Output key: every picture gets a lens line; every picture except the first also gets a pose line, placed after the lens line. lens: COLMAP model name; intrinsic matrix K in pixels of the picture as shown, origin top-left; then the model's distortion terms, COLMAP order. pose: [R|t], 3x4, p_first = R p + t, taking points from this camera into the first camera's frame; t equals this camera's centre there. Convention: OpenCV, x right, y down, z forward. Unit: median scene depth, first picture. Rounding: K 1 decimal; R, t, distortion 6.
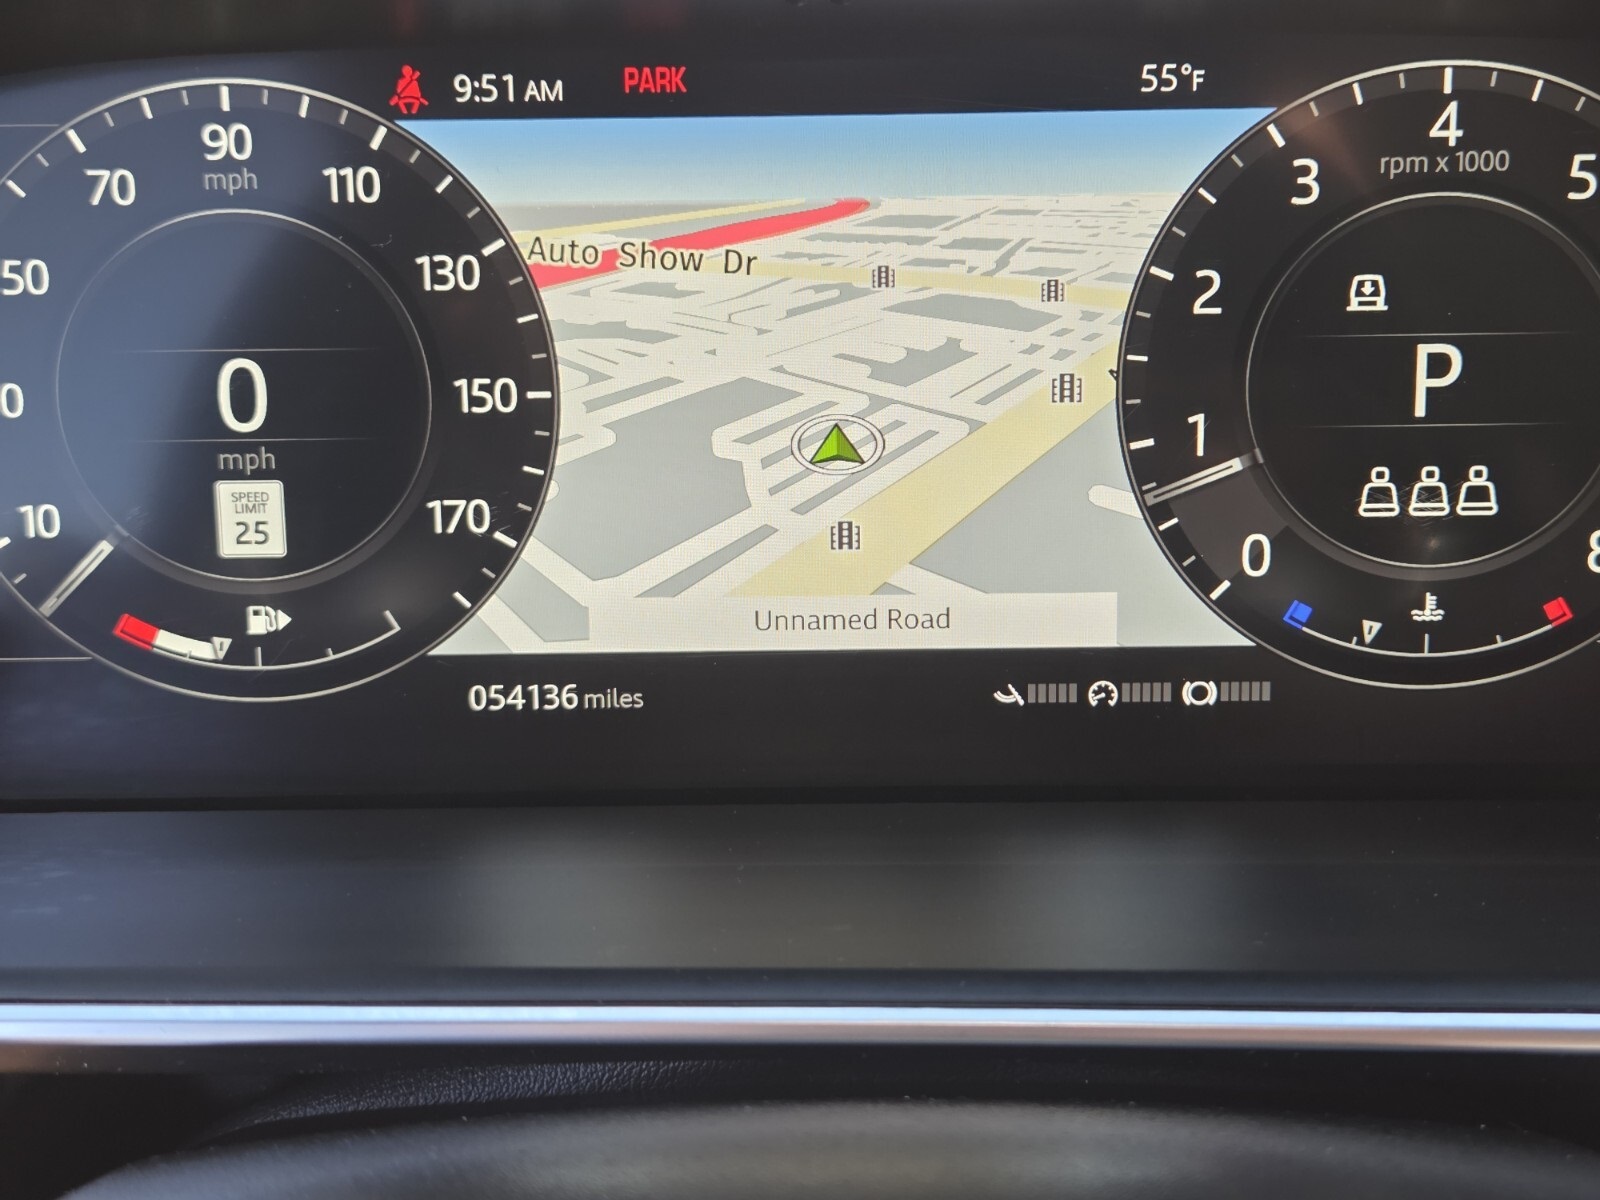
lens RADIAL K [[2082.4, 0, 800.0], [0, 2082.4, 600.0], [0, 0, 1]] dist [0.020267, -0.026667]
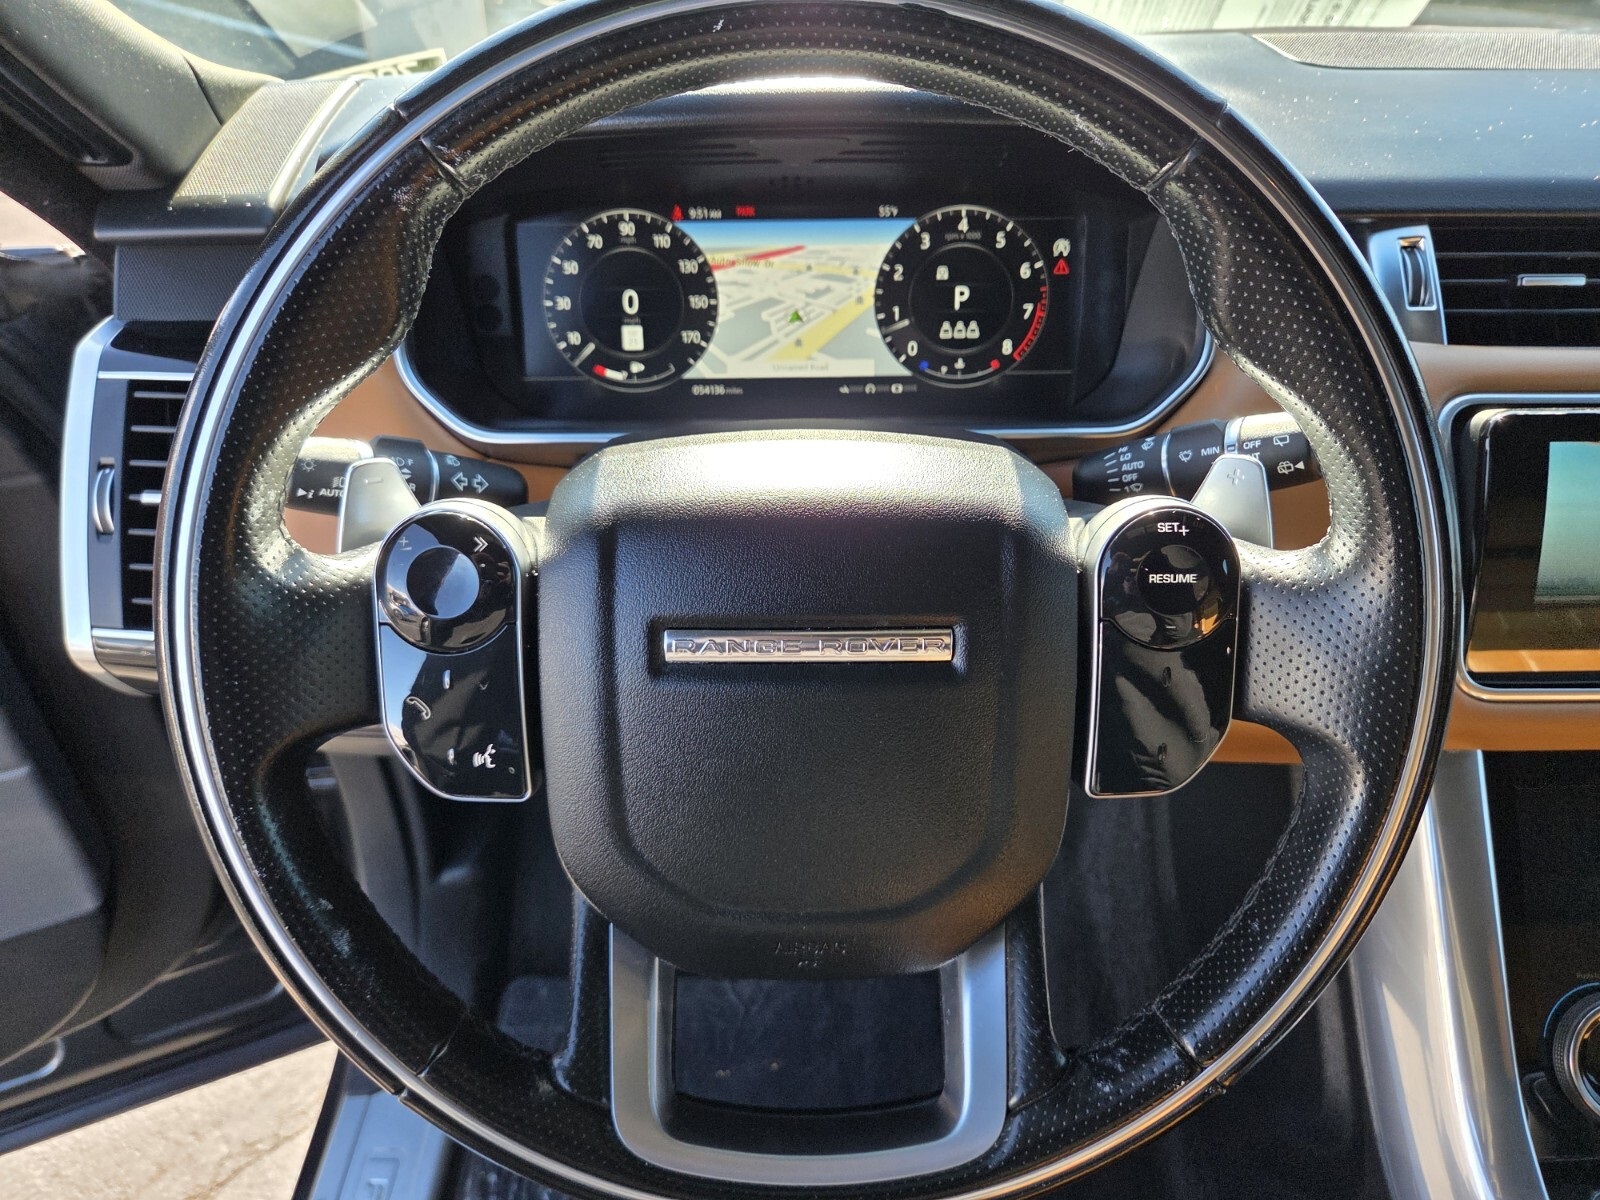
lens RADIAL K [[2082.4, 0, 800.0], [0, 2082.4, 600.0], [0, 0, 1]] dist [0.020267, -0.026667]
pose [[0.977133, -0.027817, 0.210802, -0.725555], [0.014796, 0.997898, 0.063096, 0.179304], [-0.212114, -0.058535, 0.975490, -2.432479]]
